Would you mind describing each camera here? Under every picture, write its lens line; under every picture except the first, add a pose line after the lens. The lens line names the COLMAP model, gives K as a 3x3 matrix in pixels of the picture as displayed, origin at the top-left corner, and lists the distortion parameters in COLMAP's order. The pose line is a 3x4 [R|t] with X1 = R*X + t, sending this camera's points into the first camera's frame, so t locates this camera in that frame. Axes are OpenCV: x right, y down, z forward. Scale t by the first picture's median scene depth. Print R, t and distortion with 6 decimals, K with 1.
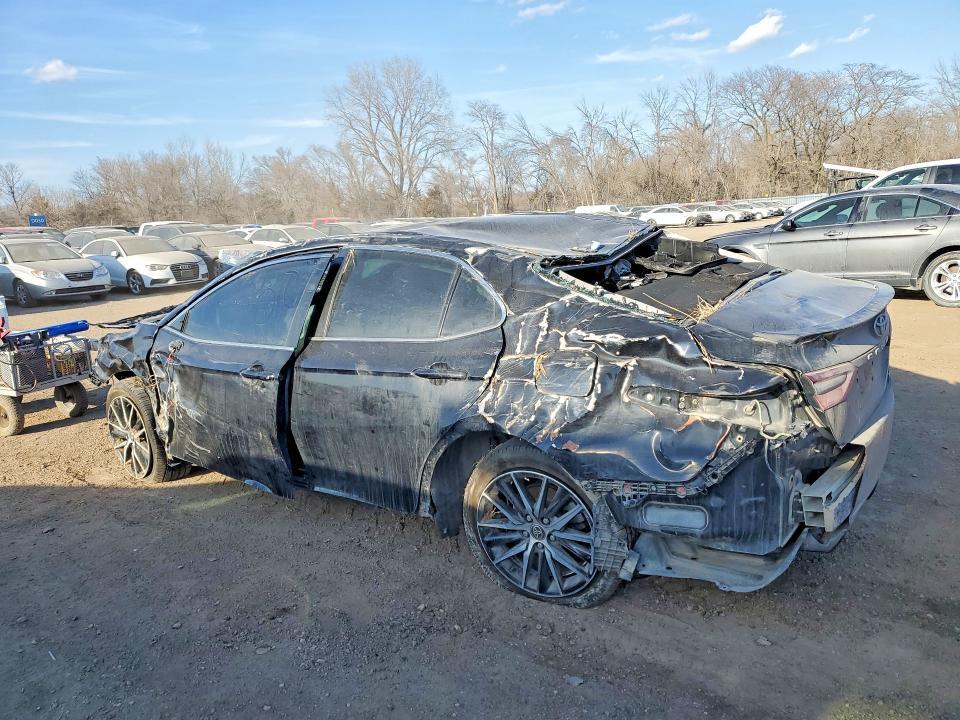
lens RADIAL K [[748.7, 0, 481.0], [0, 748.7, 360.4], [0, 0, 1]] dist [0.004385, 0.000994]
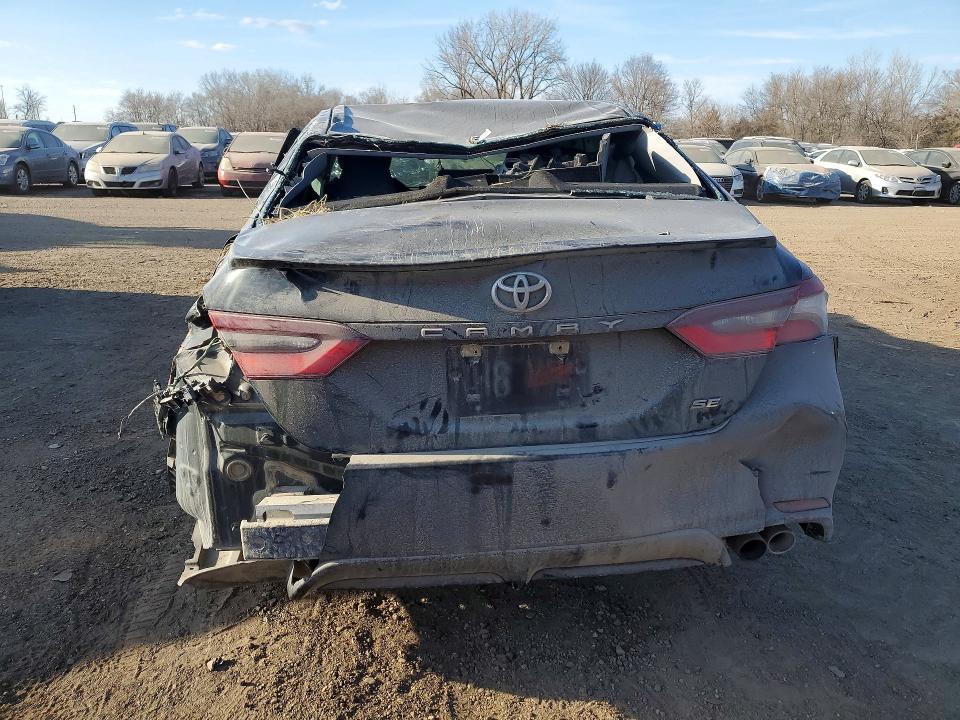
lens RADIAL K [[748.7, 0, 481.0], [0, 748.7, 359.2], [0, 0, 1]] dist [0.004385, 0.000994]
pose [[0.674779, 0.263764, -0.689277, 0.137902], [-0.194426, 0.964494, 0.178744, -0.013767], [0.711950, 0.013400, 0.702102, 0.092494]]
